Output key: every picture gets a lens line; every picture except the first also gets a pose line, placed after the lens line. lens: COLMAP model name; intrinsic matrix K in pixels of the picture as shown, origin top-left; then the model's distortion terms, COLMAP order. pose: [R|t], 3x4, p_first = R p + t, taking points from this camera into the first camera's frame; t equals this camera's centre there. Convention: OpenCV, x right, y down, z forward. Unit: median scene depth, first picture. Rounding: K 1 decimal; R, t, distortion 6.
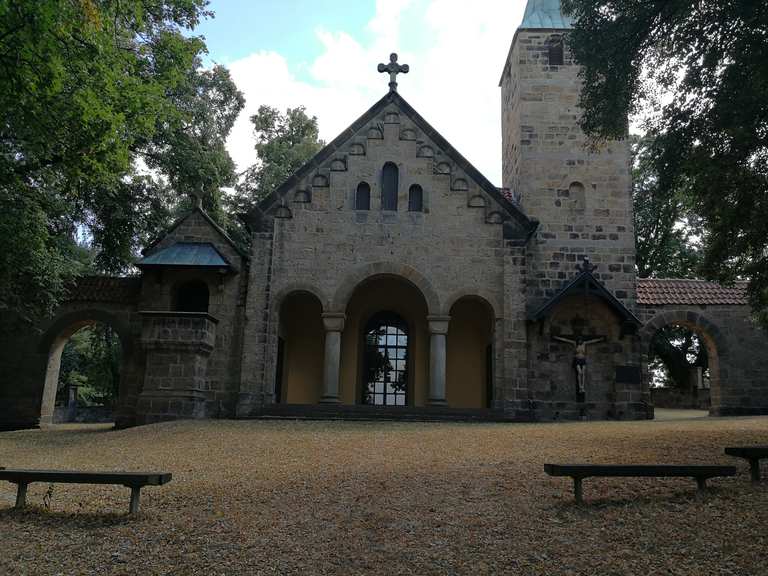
lens RADIAL K [[589.9, 0, 401.0], [0, 589.9, 287.8], [0, 0, 1]] dist [0.018433, 0.001029]
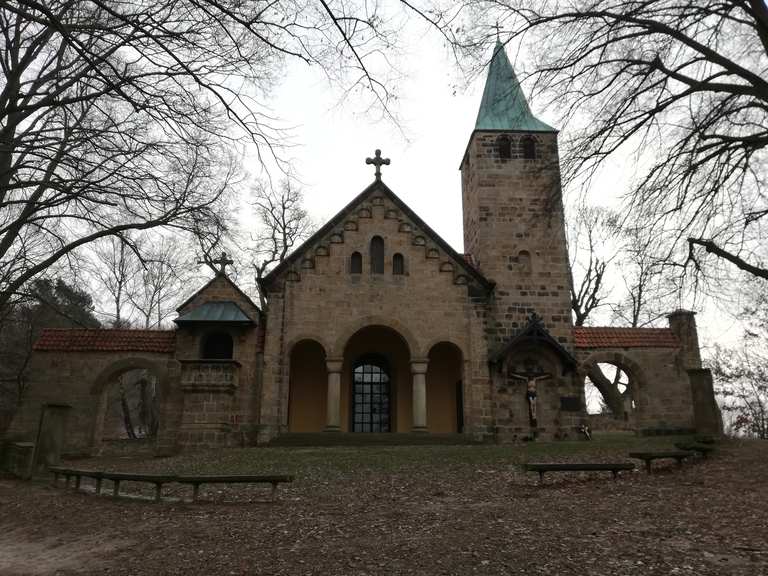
lens RADIAL K [[535.7, 0, 384.0], [0, 535.7, 288.0], [0, 0, 1]] dist [0.077017, -0.101618]
pose [[0.998933, -0.007824, 0.045509, -0.059438], [0.010876, 0.997680, -0.067208, -0.025517], [-0.044877, 0.067631, 0.996701, -0.138841]]
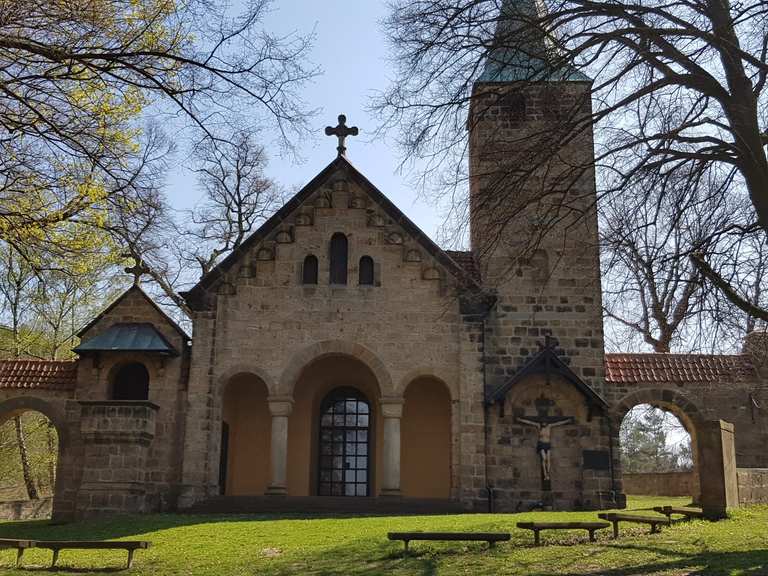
lens RADIAL K [[839.9, 0, 363.8], [0, 839.9, 267.0], [0, 0, 1]] dist [0.066968, -0.007766]
pose [[0.999284, -0.018669, -0.032914, 0.066418], [0.016372, 0.997502, -0.068708, -0.067484], [0.034115, 0.068120, 0.997094, -0.344514]]
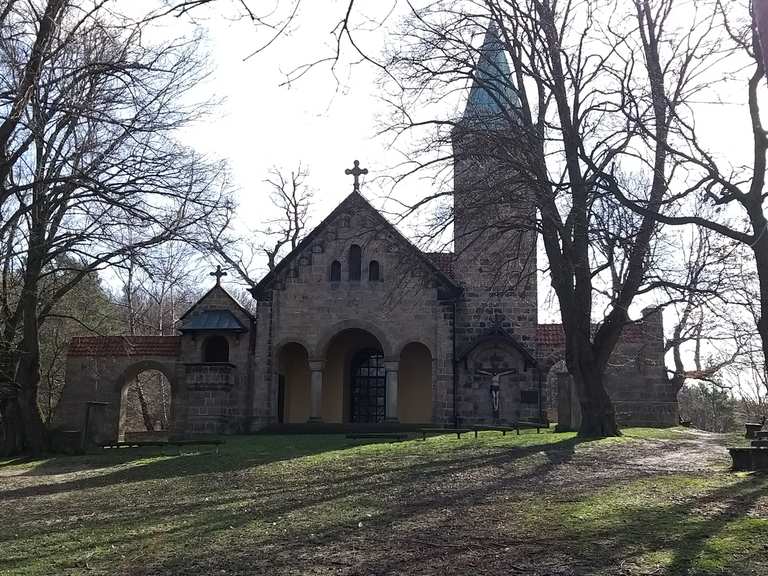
lens RADIAL K [[771.7, 0, 384.0], [0, 771.7, 288.0], [0, 0, 1]] dist [0.174646, -0.370640]
pose [[0.994847, -0.035932, -0.094810, 0.221317], [0.037096, 0.999256, 0.010540, -0.133533], [0.094361, -0.014003, 0.995440, -0.797498]]
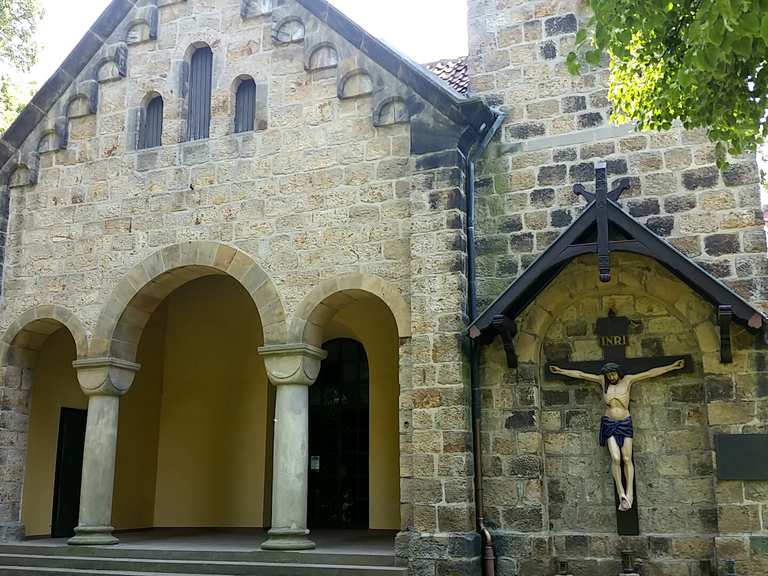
lens RADIAL K [[771.7, 0, 384.0], [0, 771.7, 288.0], [0, 0, 1]] dist [0.174646, -0.370640]
pose [[0.931986, -0.115872, -0.343475, 0.341106], [0.106754, 0.993248, -0.045408, 0.039333], [0.346417, 0.005652, 0.938063, 0.450784]]
